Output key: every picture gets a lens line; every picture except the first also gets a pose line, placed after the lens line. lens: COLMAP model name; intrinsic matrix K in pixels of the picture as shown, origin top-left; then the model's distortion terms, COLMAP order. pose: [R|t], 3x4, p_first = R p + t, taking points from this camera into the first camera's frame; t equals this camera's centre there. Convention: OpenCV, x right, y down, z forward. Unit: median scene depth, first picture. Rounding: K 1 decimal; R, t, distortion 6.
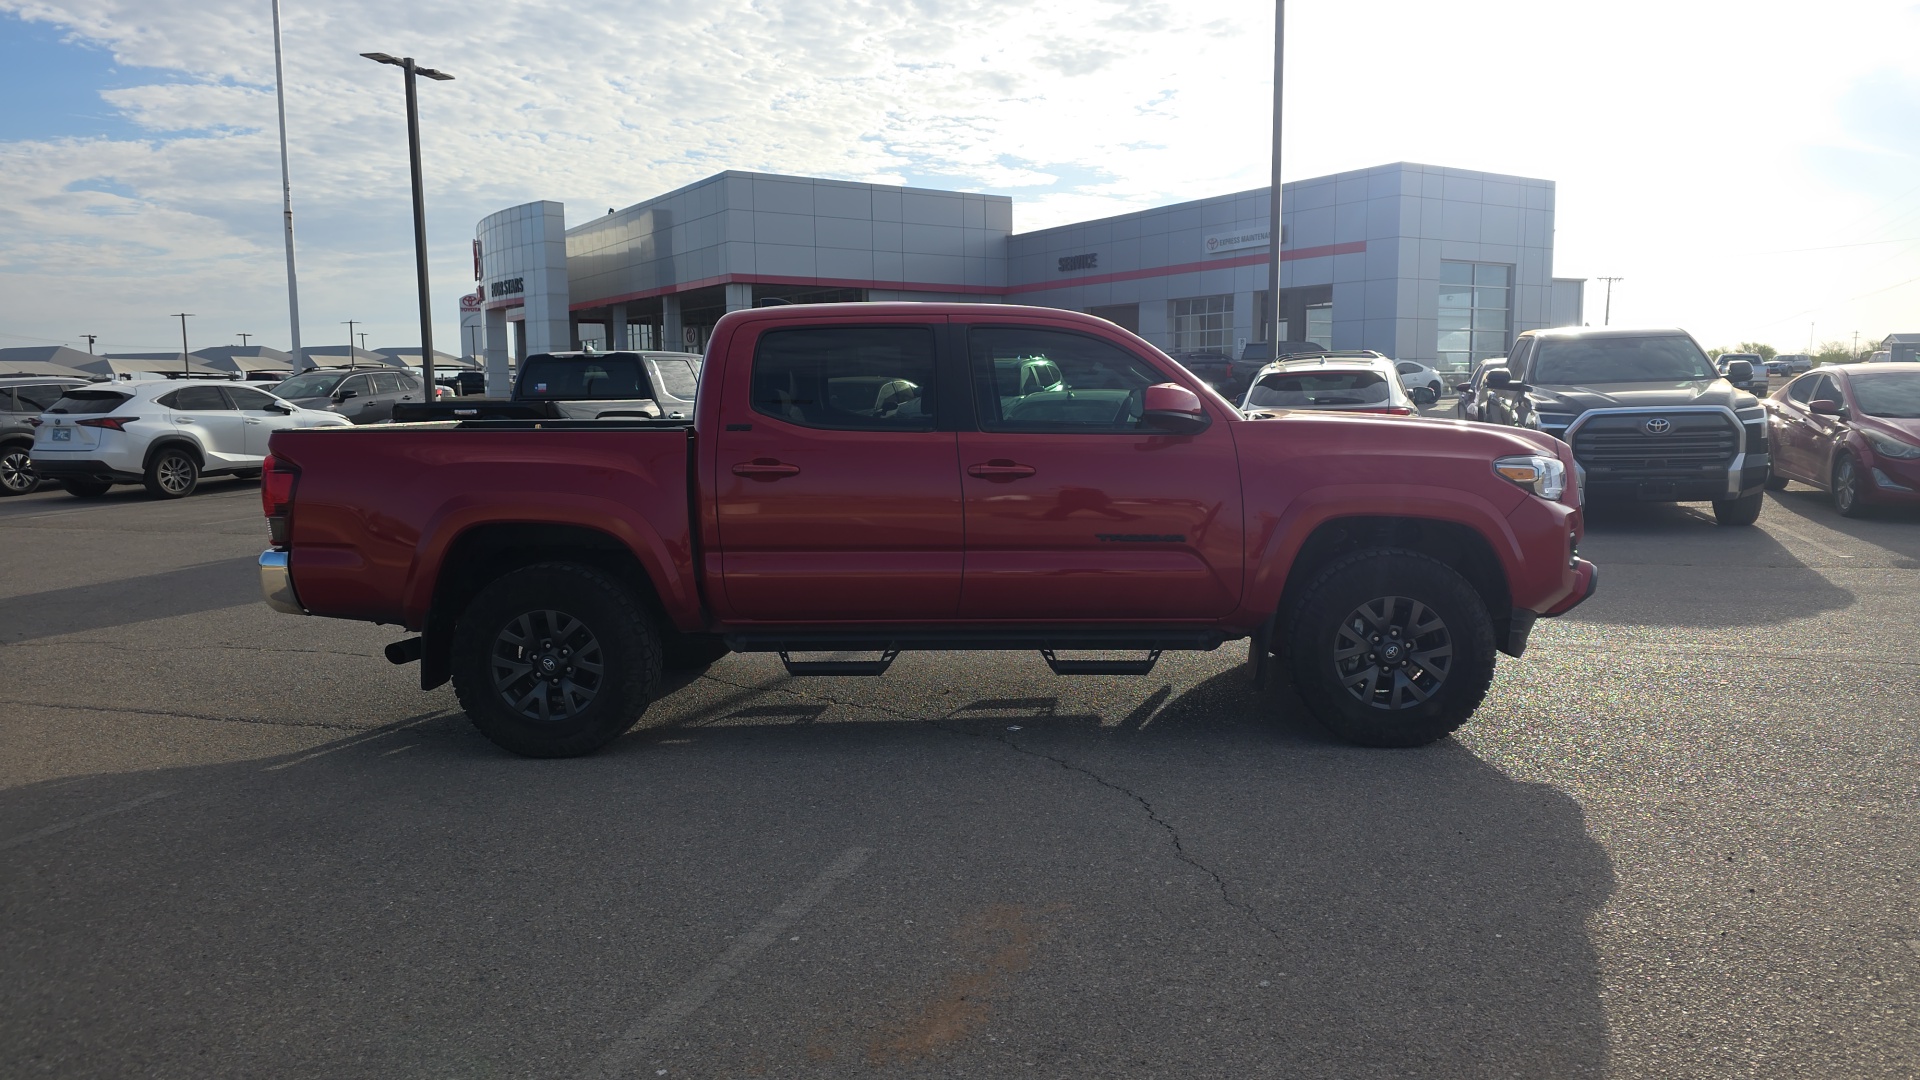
lens RADIAL K [[1330.6, 0, 999.0], [0, 1330.6, 590.7], [0, 0, 1]] dist [0.041722, -0.045547]
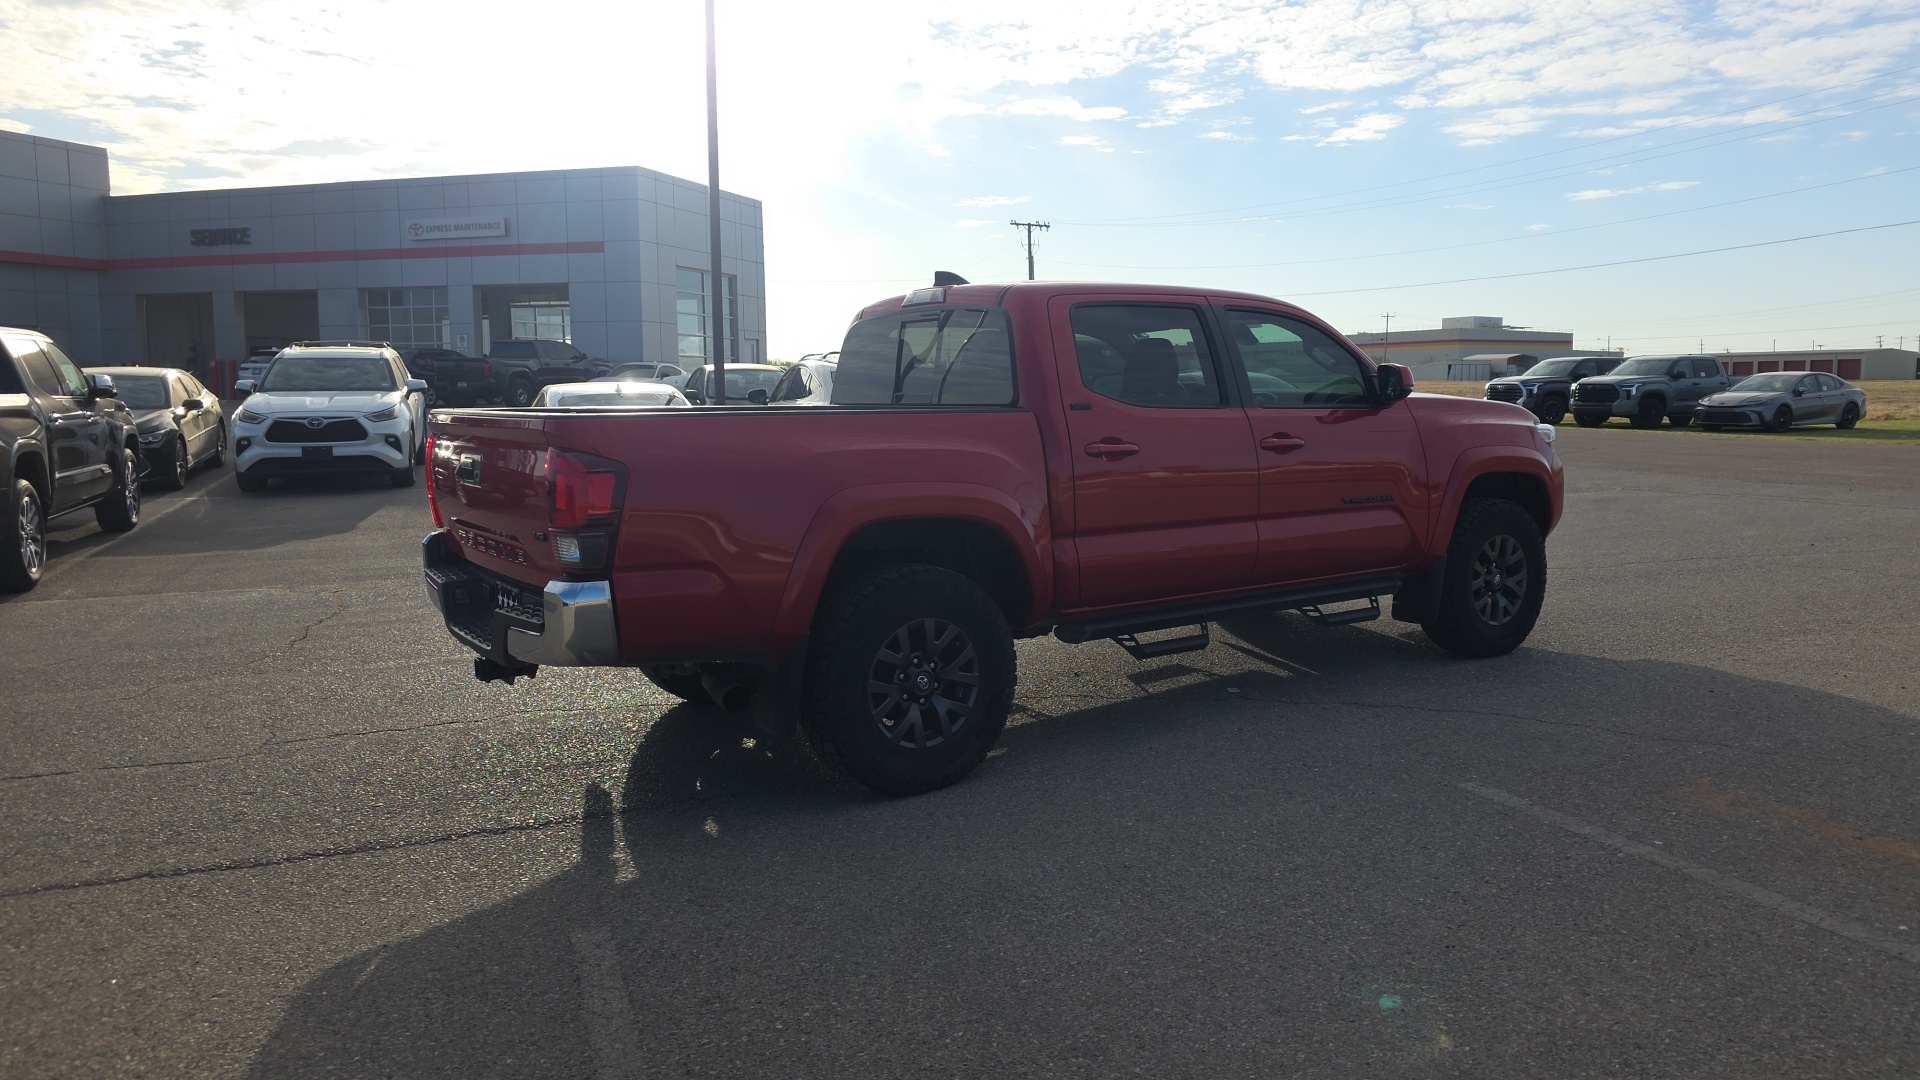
lens RADIAL K [[1330.6, 0, 999.0], [0, 1330.6, 590.7], [0, 0, 1]] dist [0.041722, -0.045547]
pose [[0.755066, -0.089649, 0.649490, -0.177729], [0.093563, 0.995203, 0.028596, -0.004806], [-0.648938, 0.039176, 0.759832, 0.066789]]
